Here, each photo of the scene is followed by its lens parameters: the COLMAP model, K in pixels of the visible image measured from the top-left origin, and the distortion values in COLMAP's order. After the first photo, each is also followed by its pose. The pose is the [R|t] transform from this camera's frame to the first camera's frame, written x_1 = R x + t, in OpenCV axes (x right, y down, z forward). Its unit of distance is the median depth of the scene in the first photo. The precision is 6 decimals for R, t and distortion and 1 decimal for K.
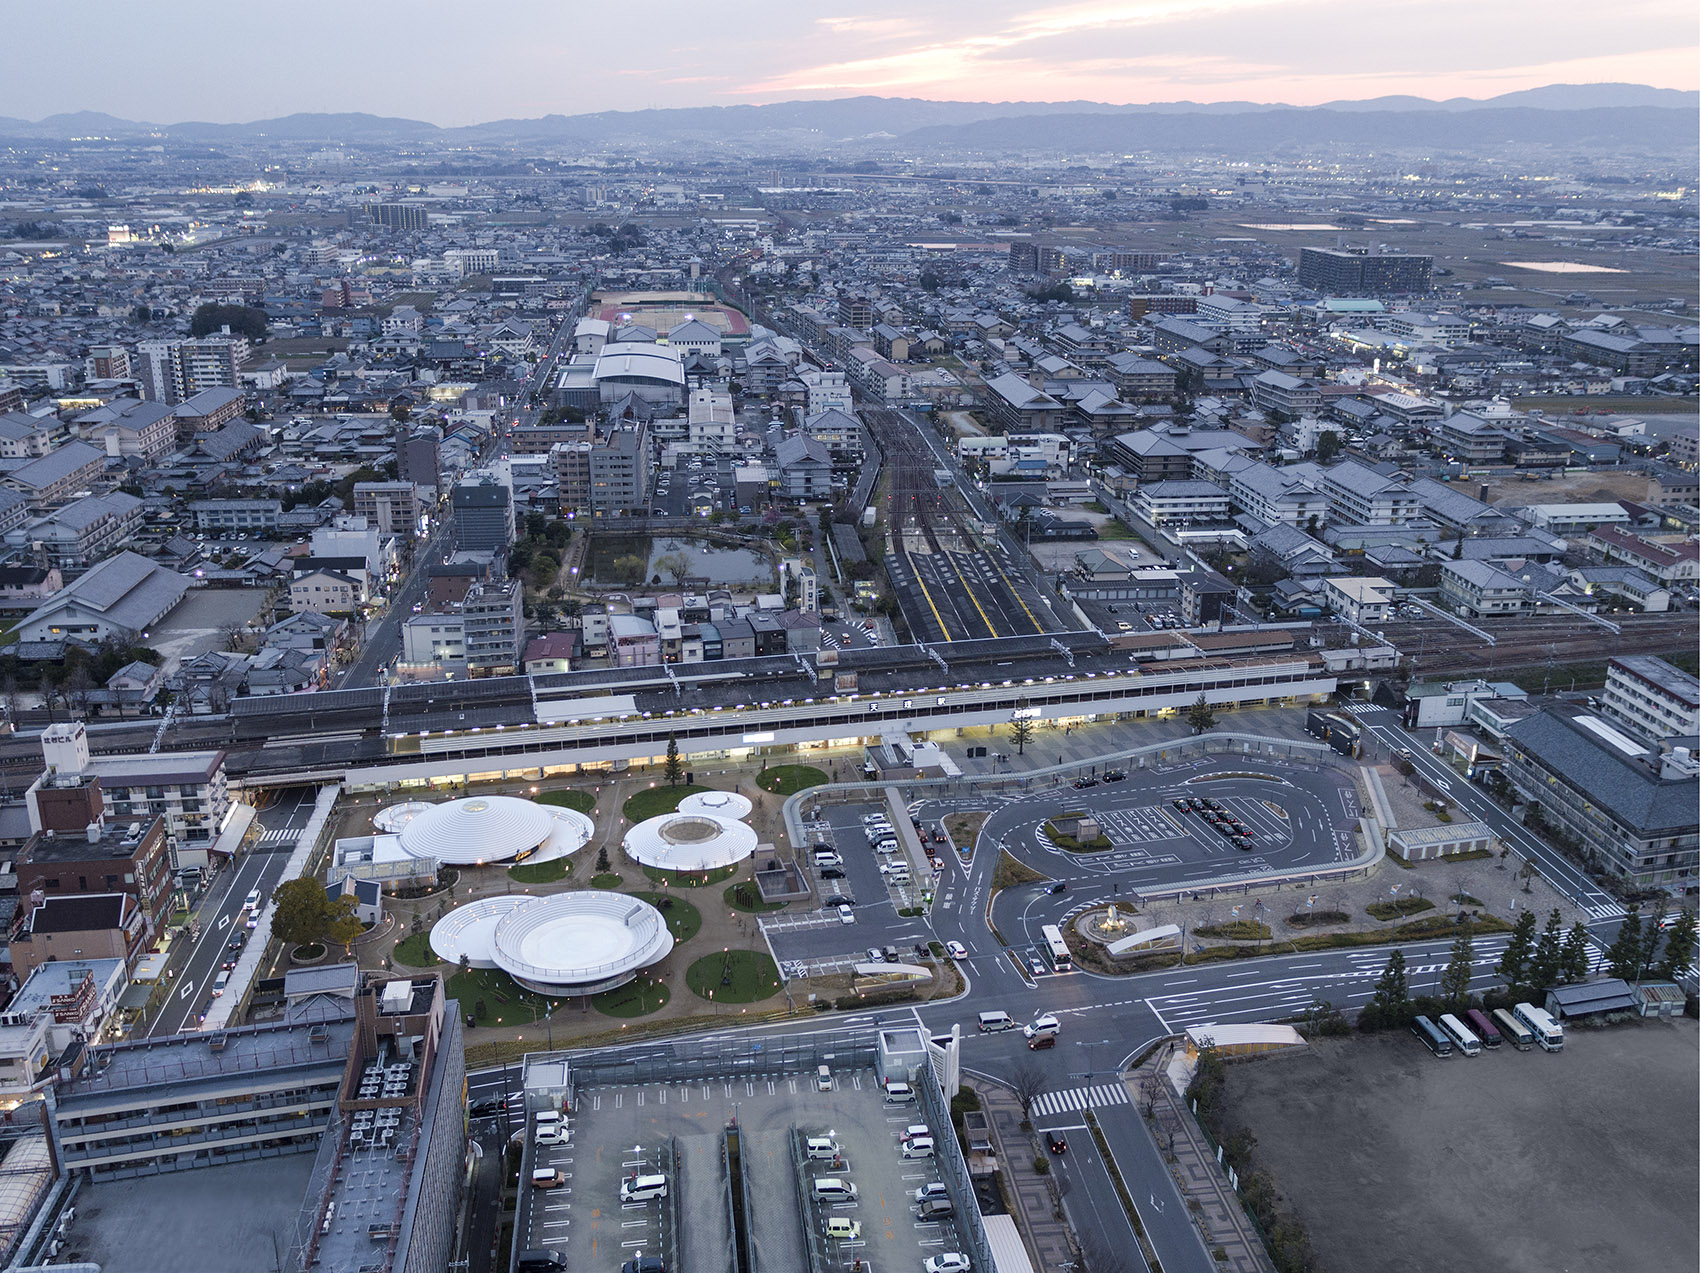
lens RADIAL K [[1485.6, 0, 849.3], [0, 1485.6, 636.8], [0, 0, 1]] dist [-0.003617, 0.000352]
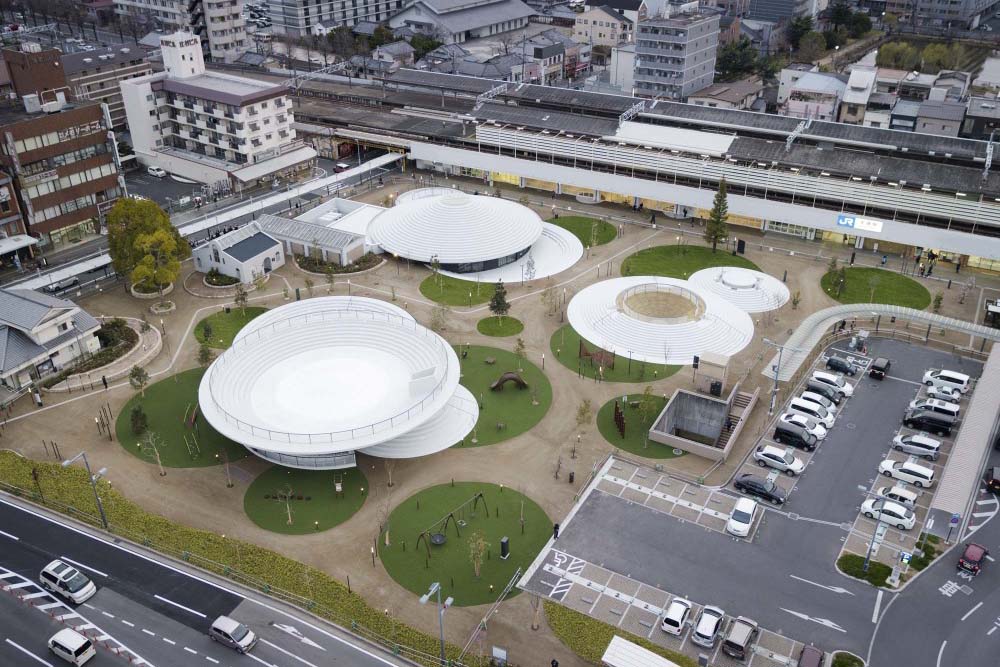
lens RADIAL K [[869.2, 0, 500.7], [0, 869.2, 334.3], [0, 0, 1]] dist [-0.031180, 0.004132]
pose [[0.727059, 0.327378, -0.603497, 0.087763], [-0.211149, 0.943015, 0.257176, 0.049871], [0.653300, -0.059554, 0.754753, 0.592034]]
